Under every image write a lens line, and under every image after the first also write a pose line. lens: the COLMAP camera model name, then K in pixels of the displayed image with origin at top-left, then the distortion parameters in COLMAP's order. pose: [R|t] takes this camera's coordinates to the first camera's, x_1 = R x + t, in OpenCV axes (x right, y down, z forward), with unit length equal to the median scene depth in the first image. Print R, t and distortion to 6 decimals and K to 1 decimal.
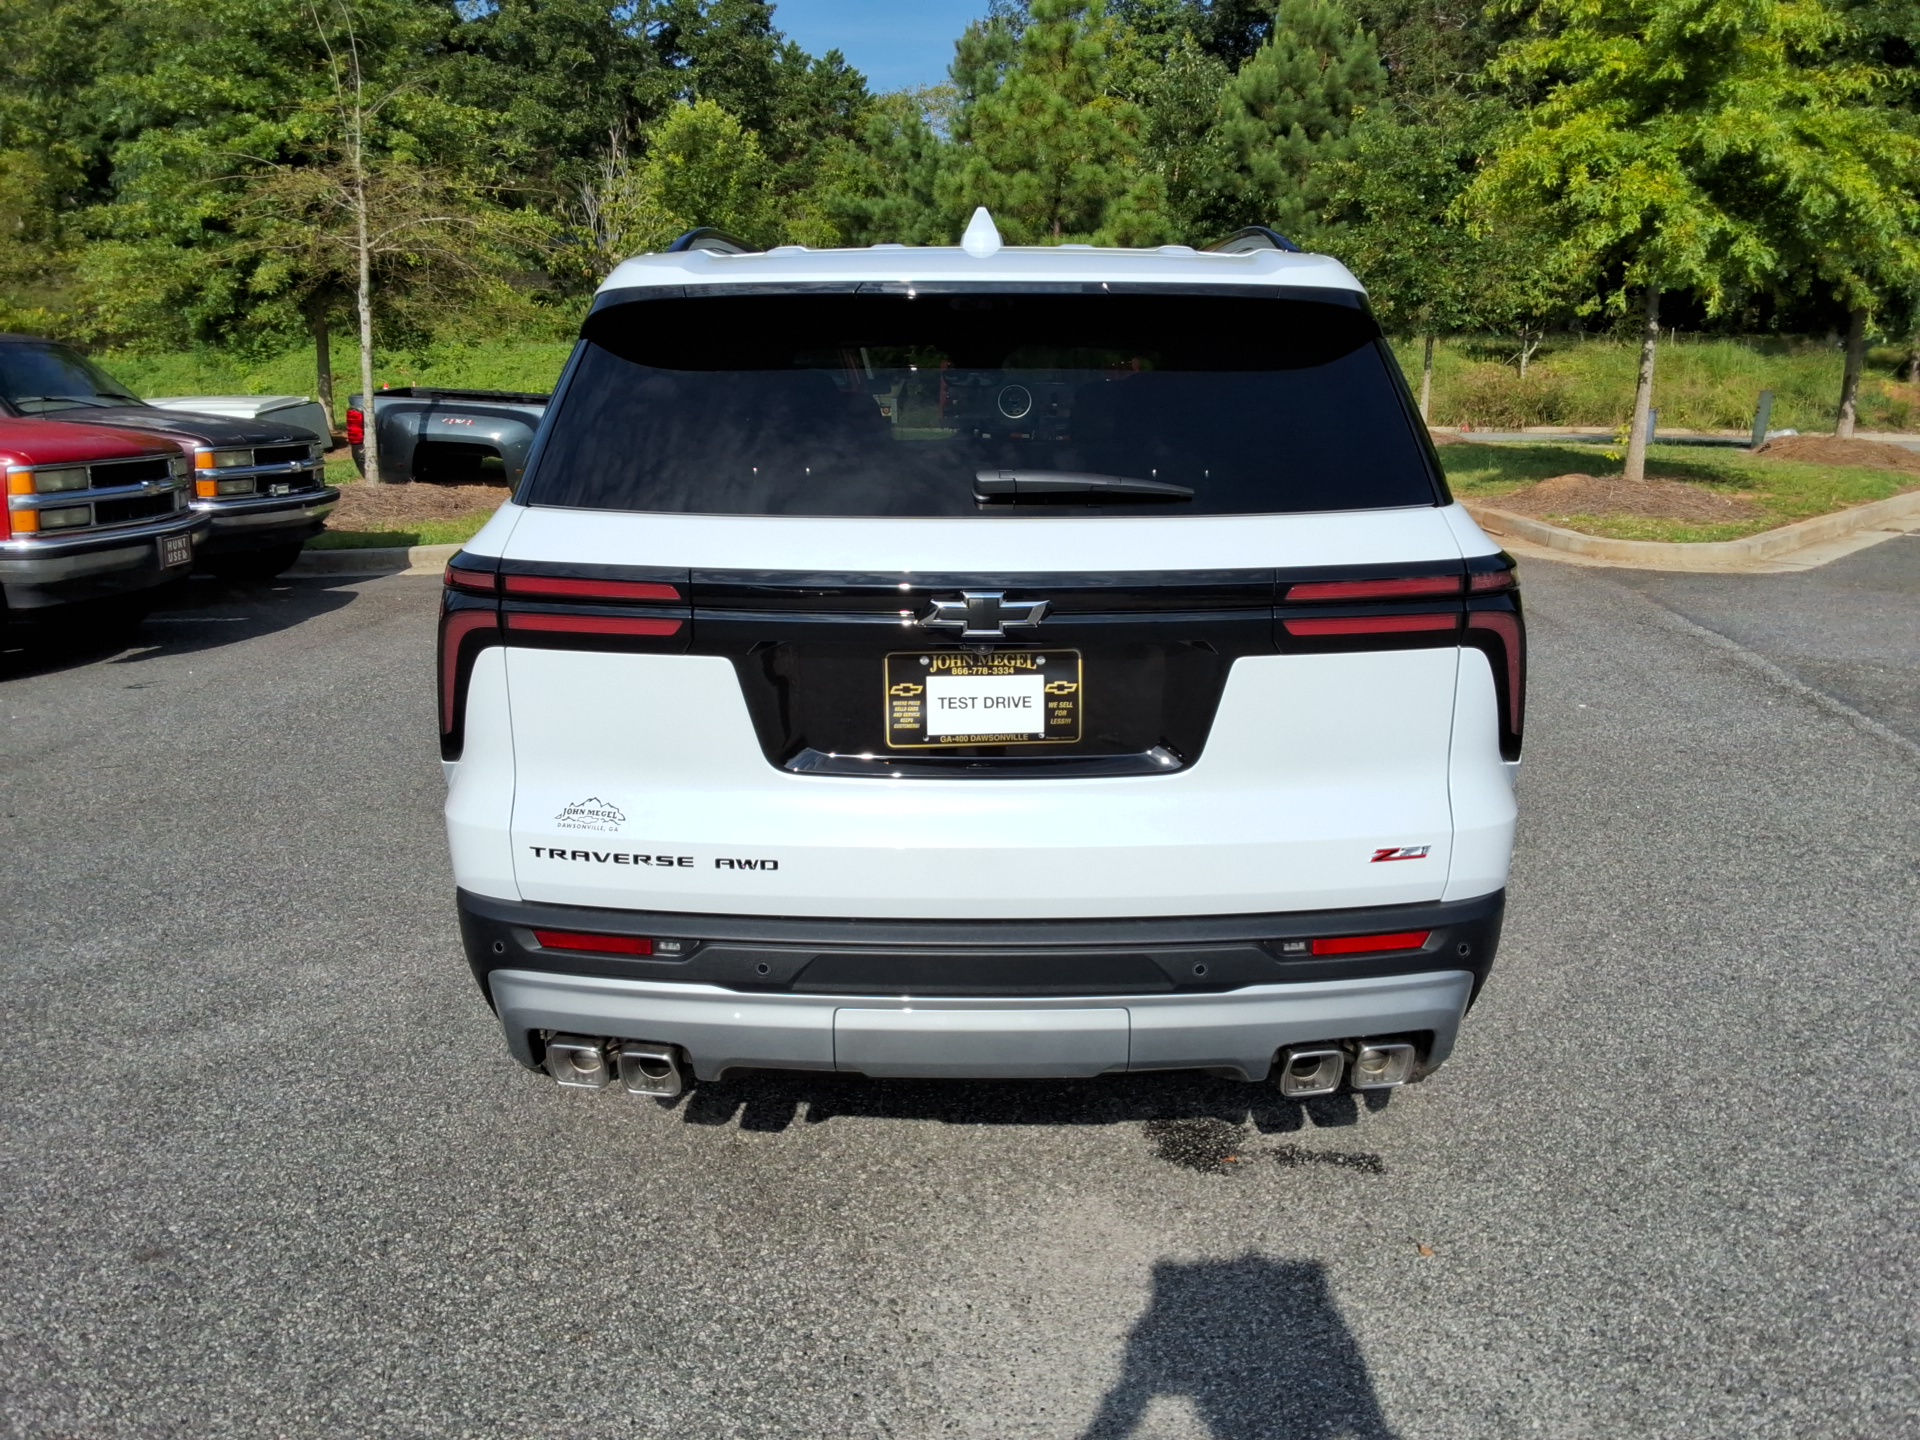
lens RADIAL K [[1539.6, 0, 968.8], [0, 1539.6, 715.2], [0, 0, 1]] dist [0.087617, -0.135340]
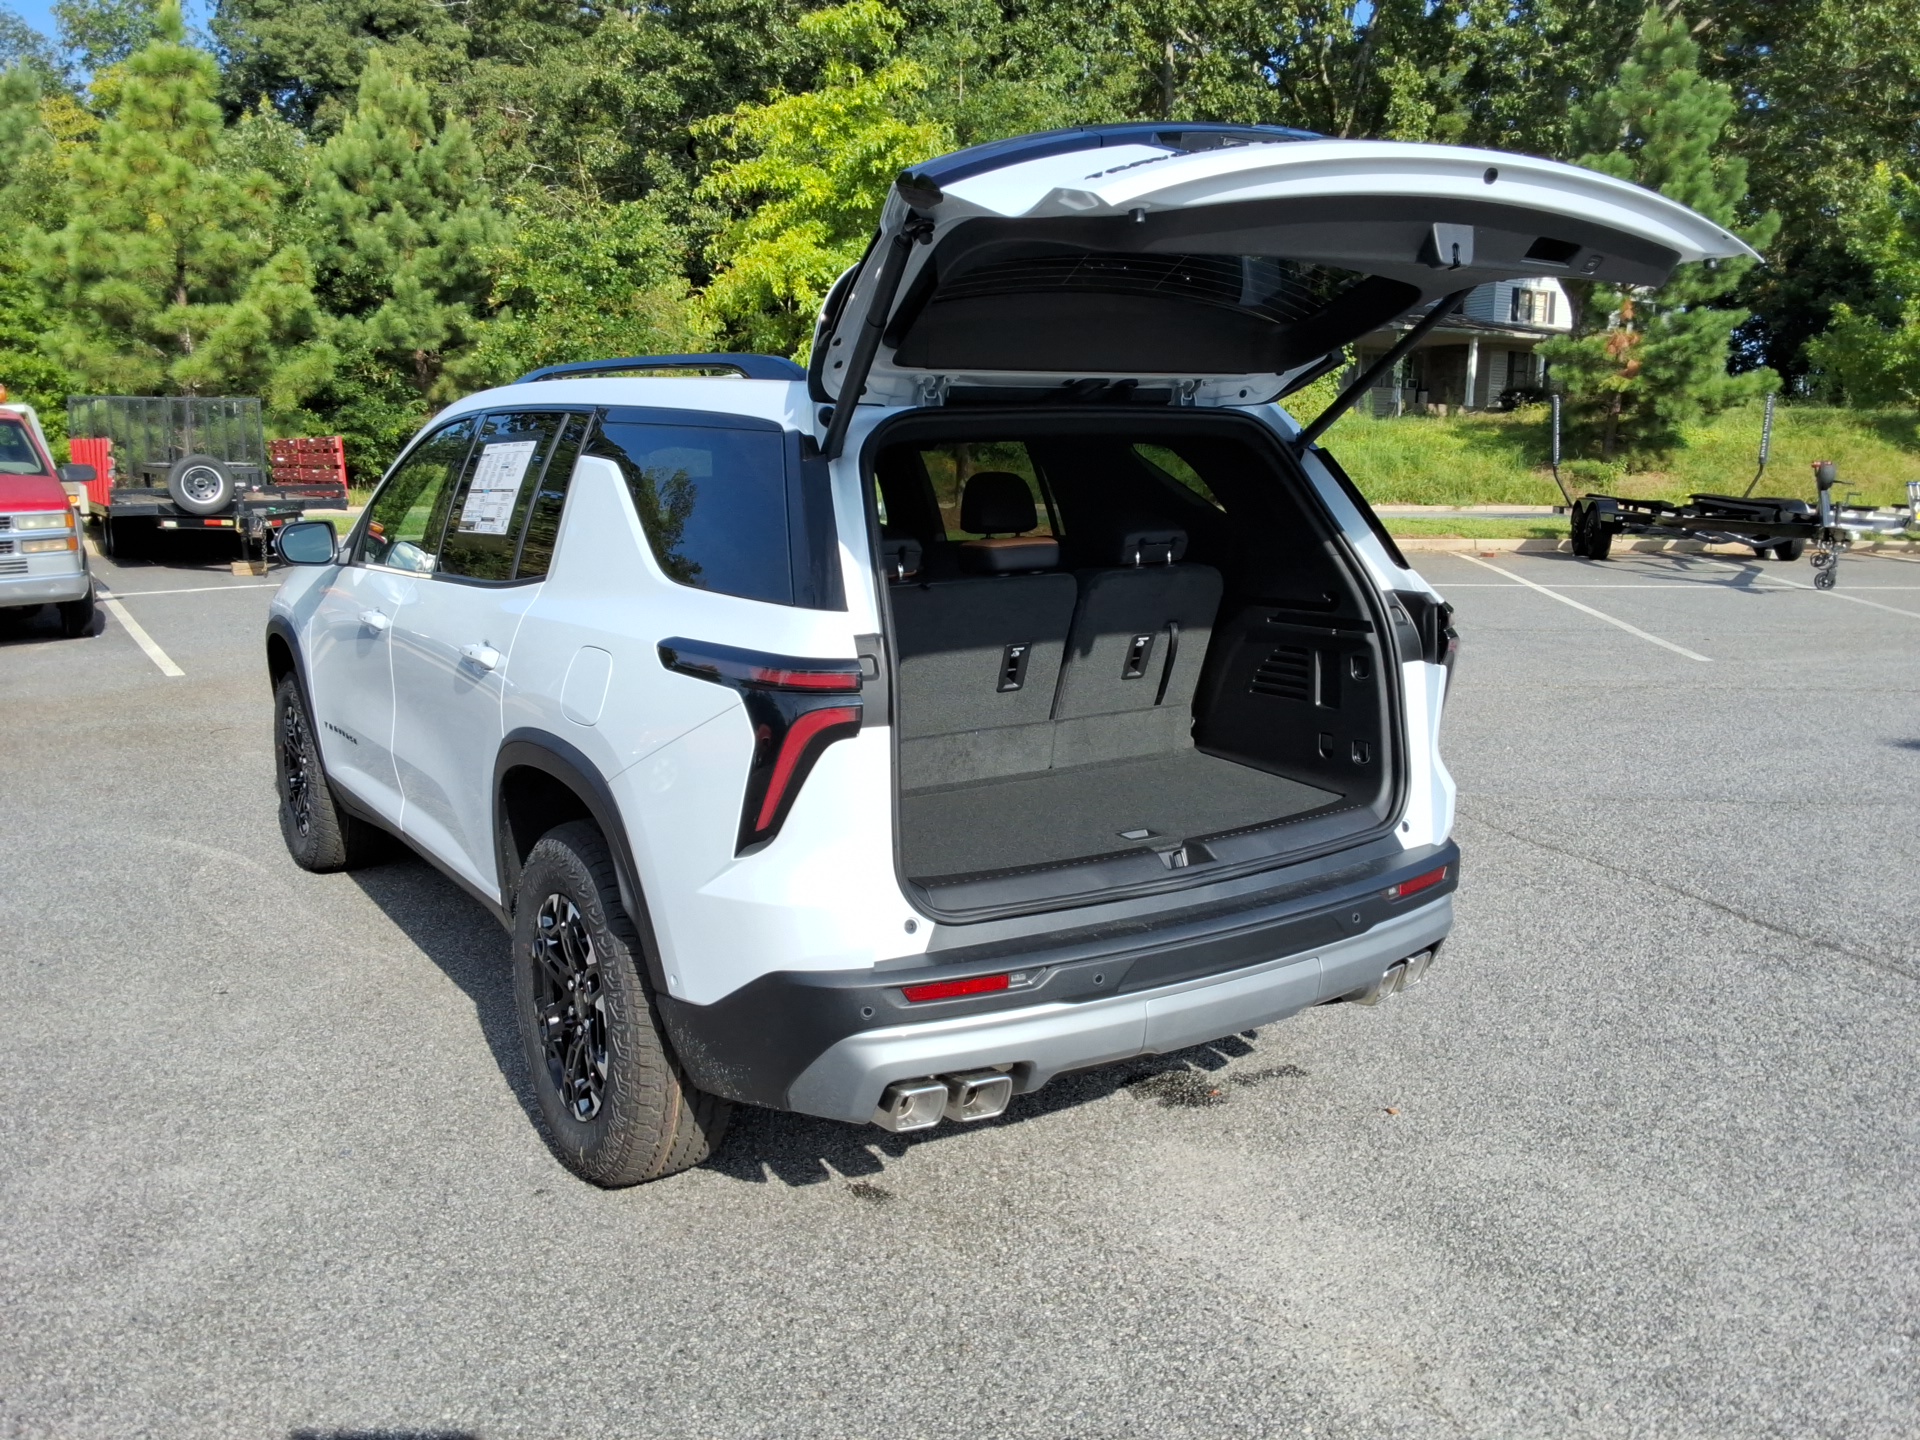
lens RADIAL K [[1539.6, 0, 965.3], [0, 1539.6, 726.6], [0, 0, 1]] dist [0.087617, -0.135340]
pose [[0.834204, -0.104310, 0.541500, -0.147509], [0.125978, 0.992029, -0.002978, -0.007128], [-0.536873, 0.070701, 0.840695, 0.006262]]
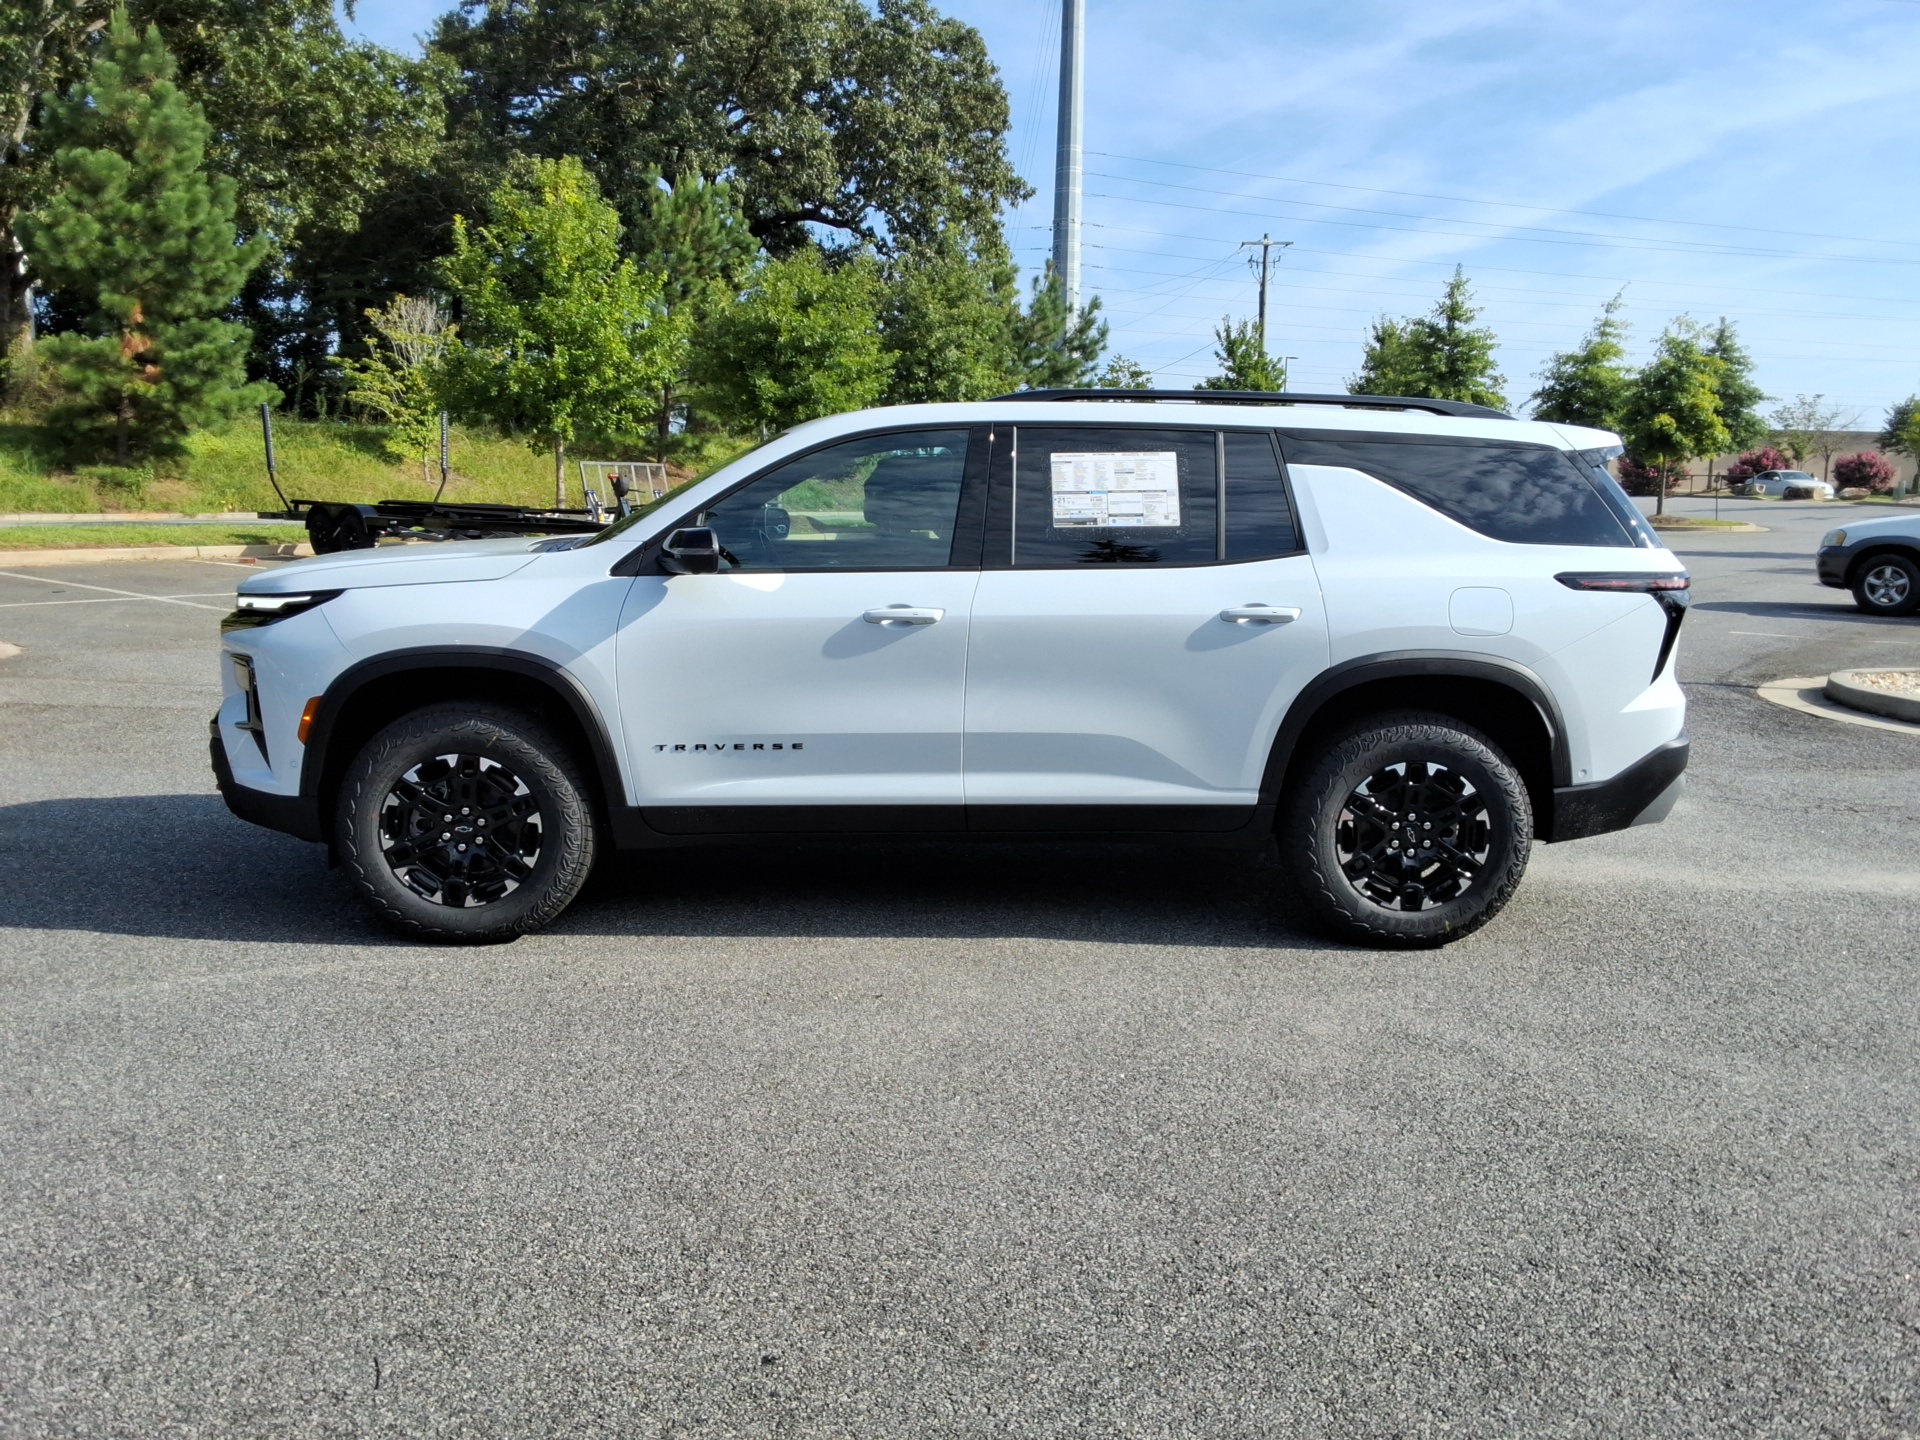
lens RADIAL K [[1539.6, 0, 950.3], [0, 1539.6, 755.6], [0, 0, 1]] dist [0.087617, -0.135340]
pose [[-0.042954, -0.186794, 0.981460, -0.433706], [0.199532, 0.960971, 0.191627, -0.085056], [-0.978949, 0.204064, -0.004006, 0.369391]]
